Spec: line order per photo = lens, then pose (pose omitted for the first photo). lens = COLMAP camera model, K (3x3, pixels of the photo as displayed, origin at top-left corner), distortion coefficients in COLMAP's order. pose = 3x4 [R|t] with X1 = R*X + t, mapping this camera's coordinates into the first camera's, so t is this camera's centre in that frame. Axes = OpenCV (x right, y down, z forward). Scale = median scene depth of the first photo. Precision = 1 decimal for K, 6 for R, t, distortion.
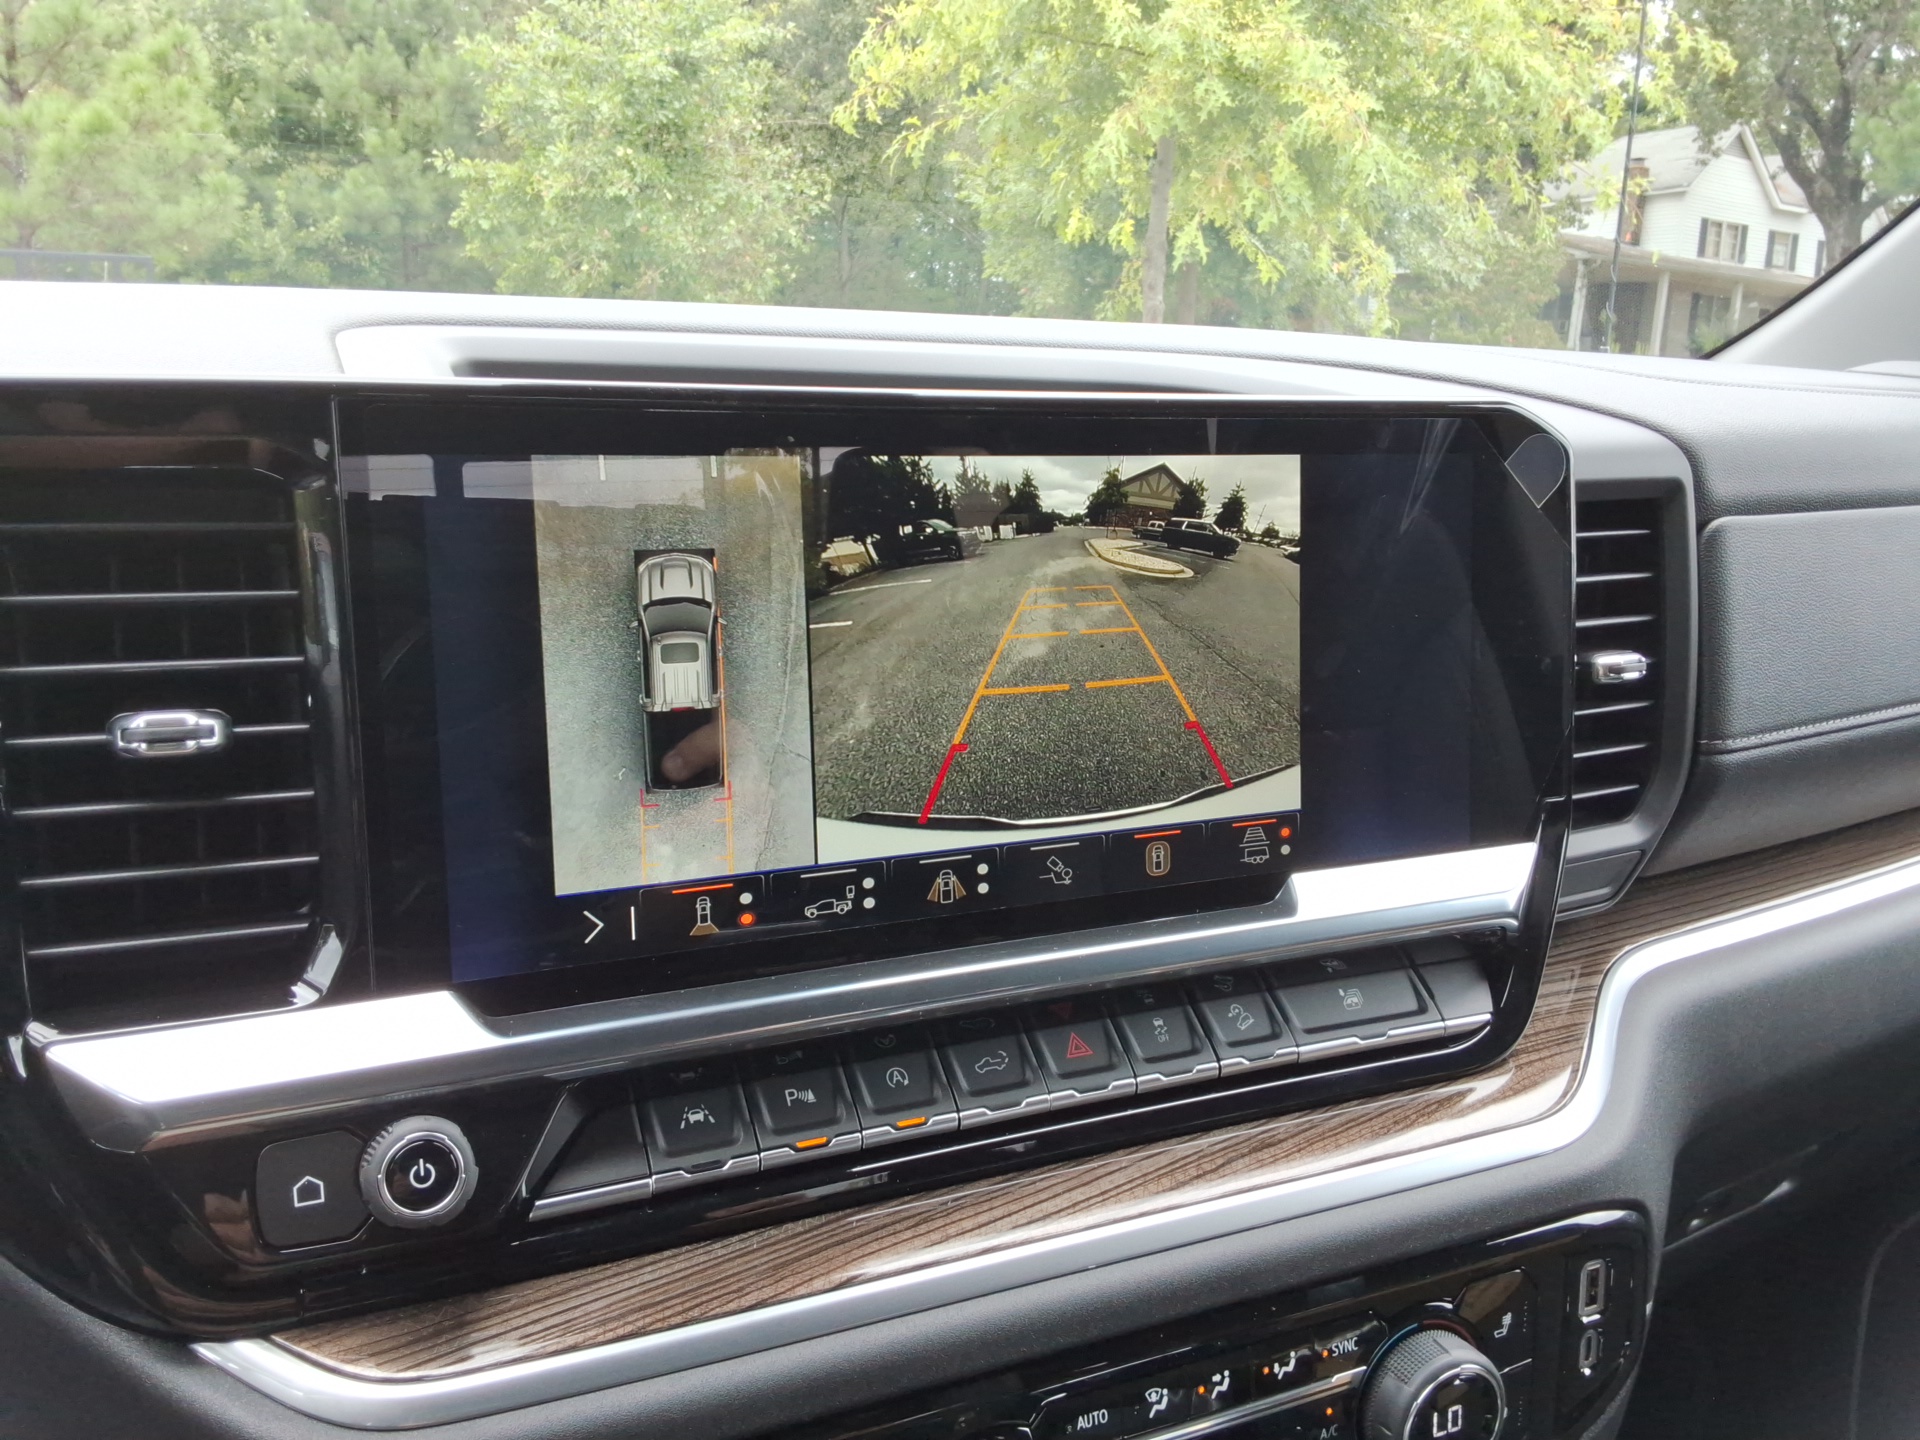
lens RADIAL K [[1543.7, 0, 982.5], [0, 1543.7, 711.2], [0, 0, 1]] dist [0.137726, -0.228602]
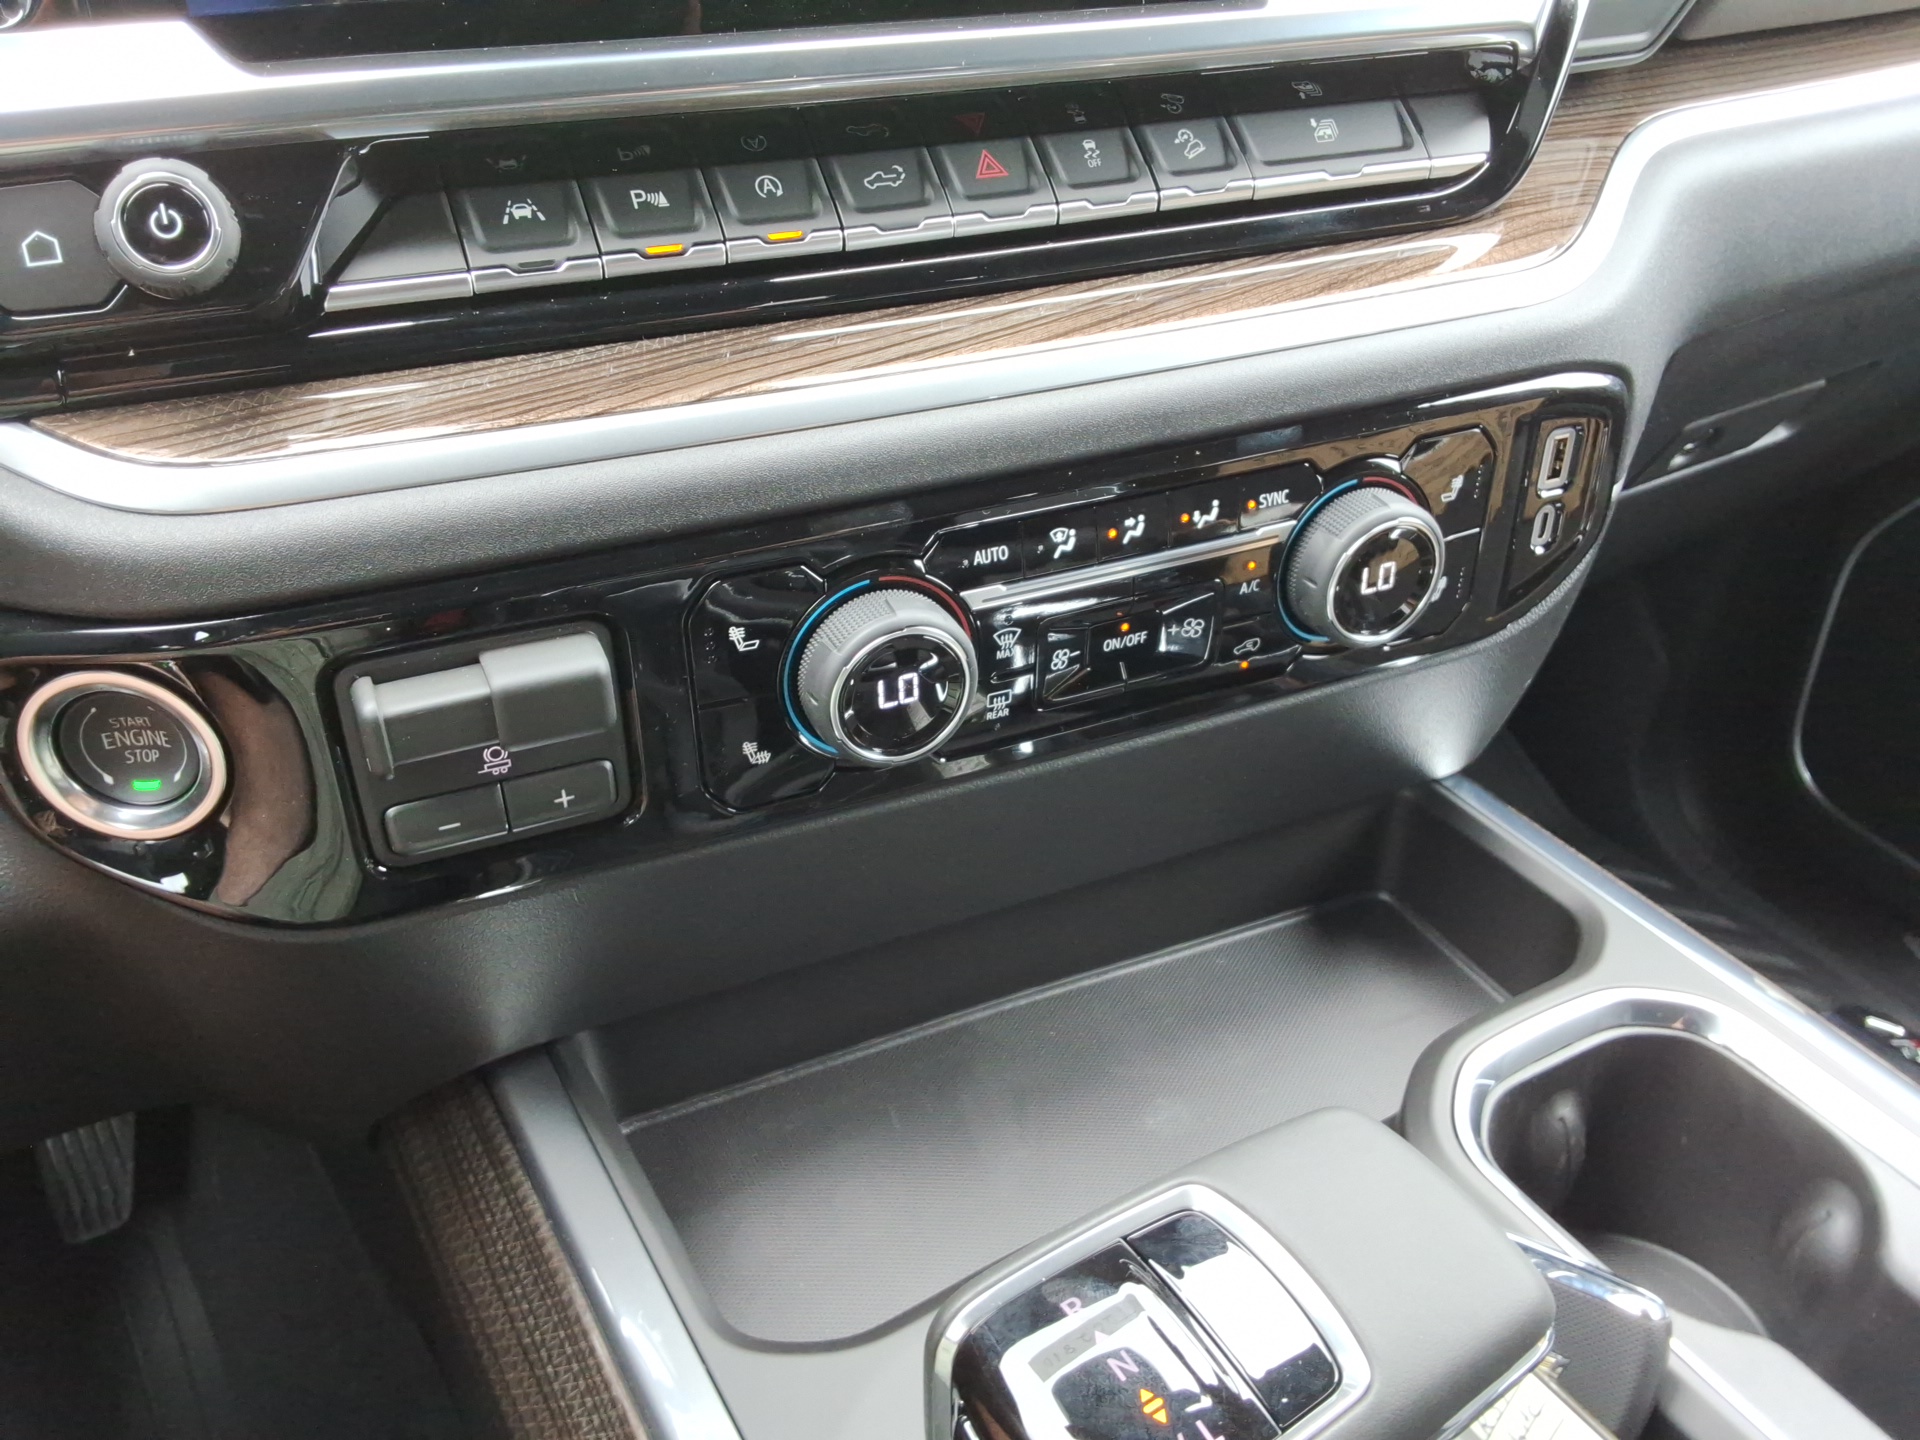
lens RADIAL K [[1547.6, 0, 980.9], [0, 1547.6, 709.9], [0, 0, 1]] dist [0.132318, -0.216893]
pose [[0.999991, 0.002516, -0.003425, 0.056692], [-0.001063, 0.928346, 0.371717, 0.163990], [0.004114, -0.371710, 0.928340, 0.098321]]
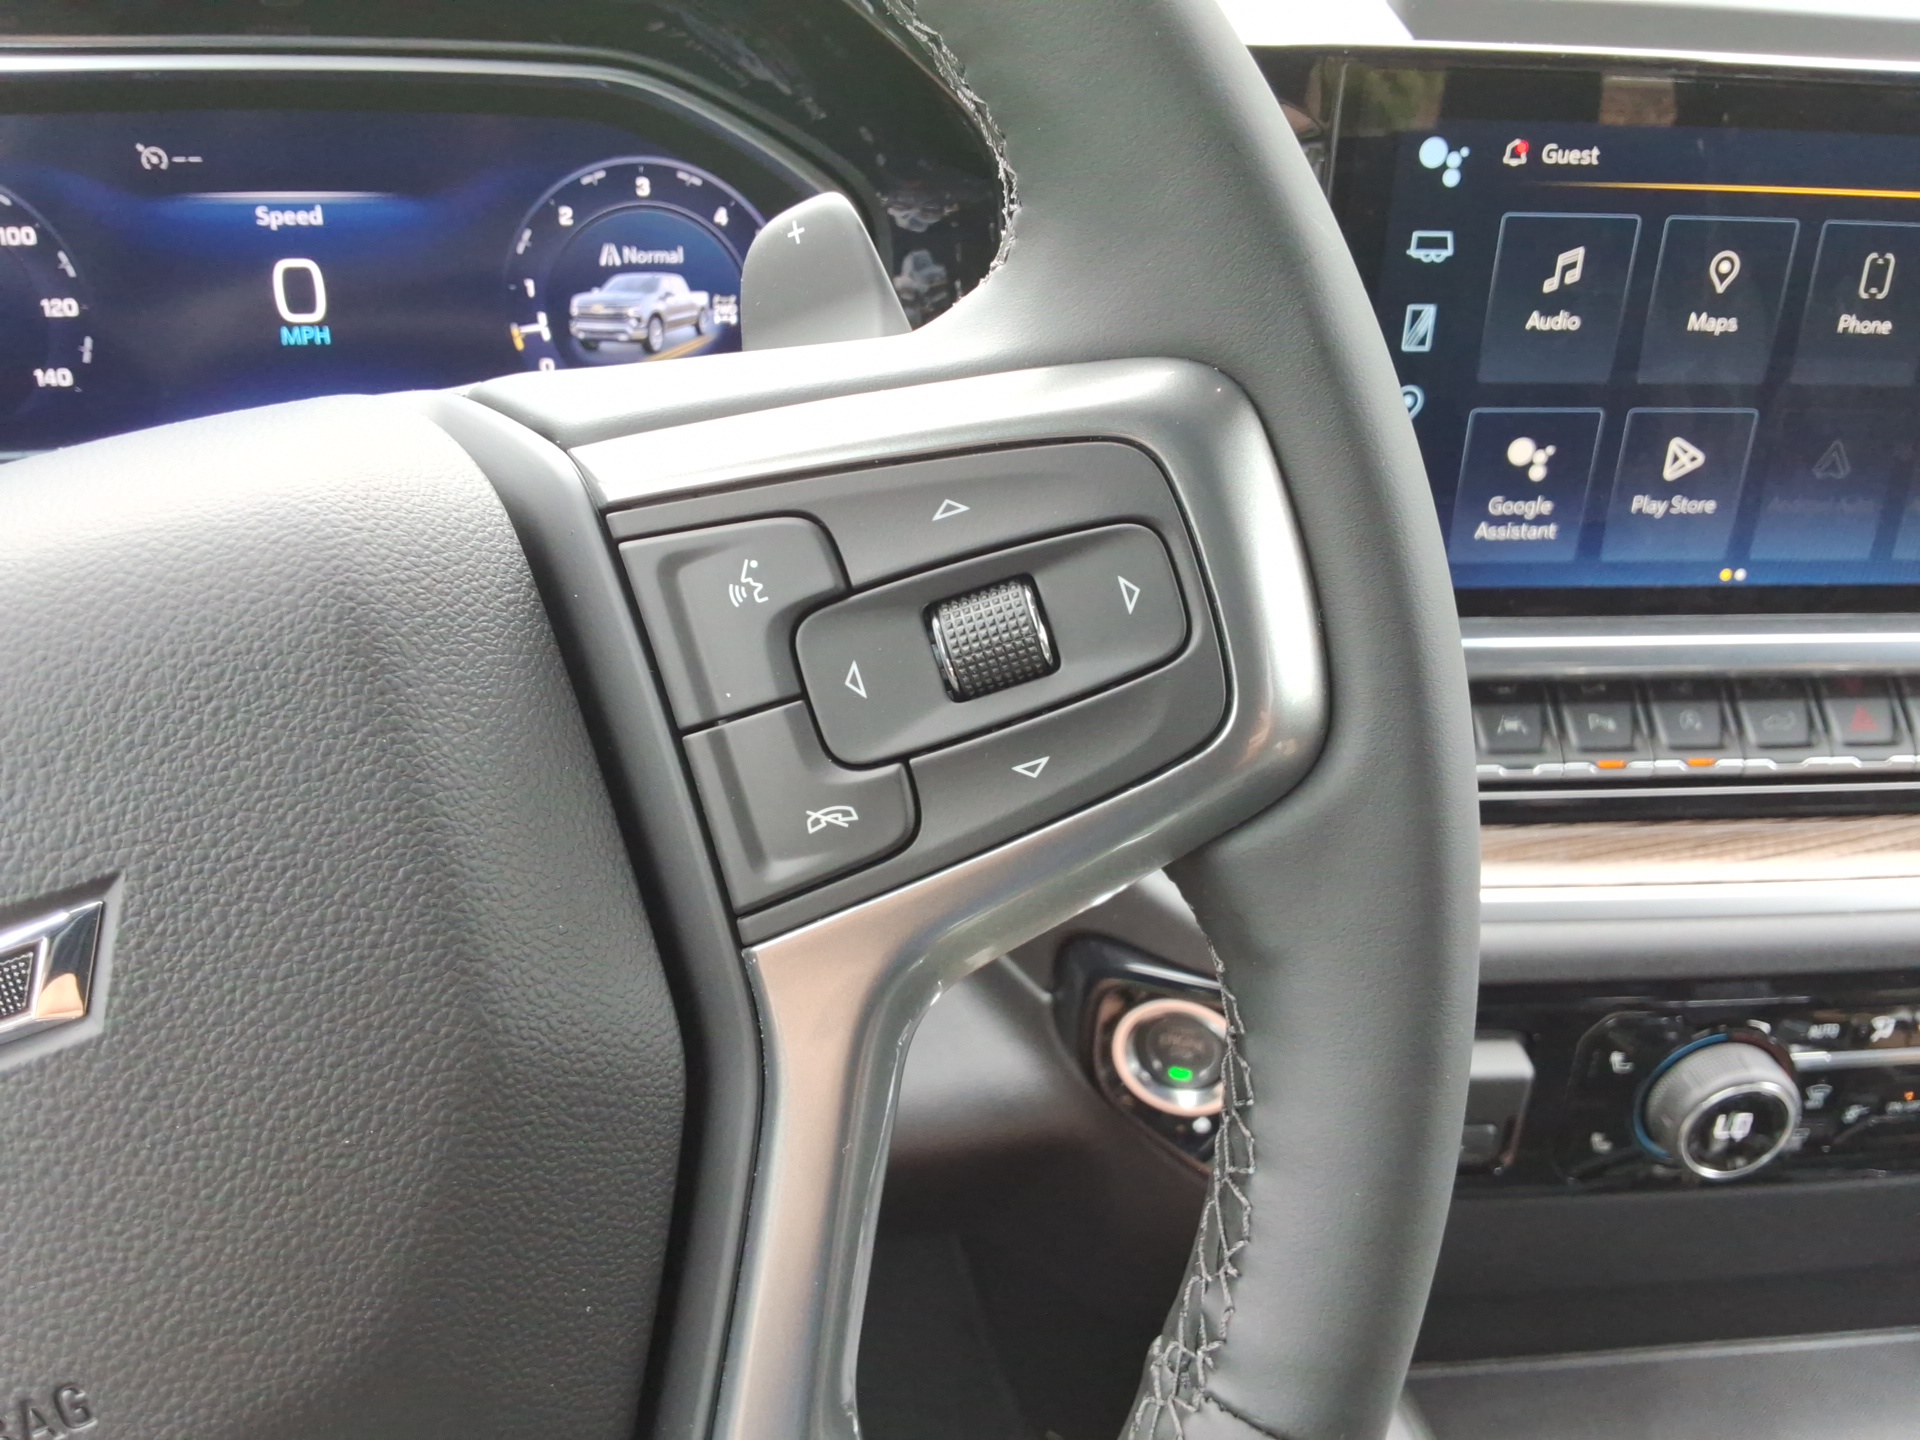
lens RADIAL K [[1565.1, 0, 981.6], [0, 1565.1, 720.2], [0, 0, 1]] dist [0.122471, -0.219192]
pose [[0.946556, 0.177660, -0.269199, -0.204256], [-0.088827, 0.945938, 0.311946, -0.066404], [0.310066, -0.271362, 0.911165, -0.171117]]
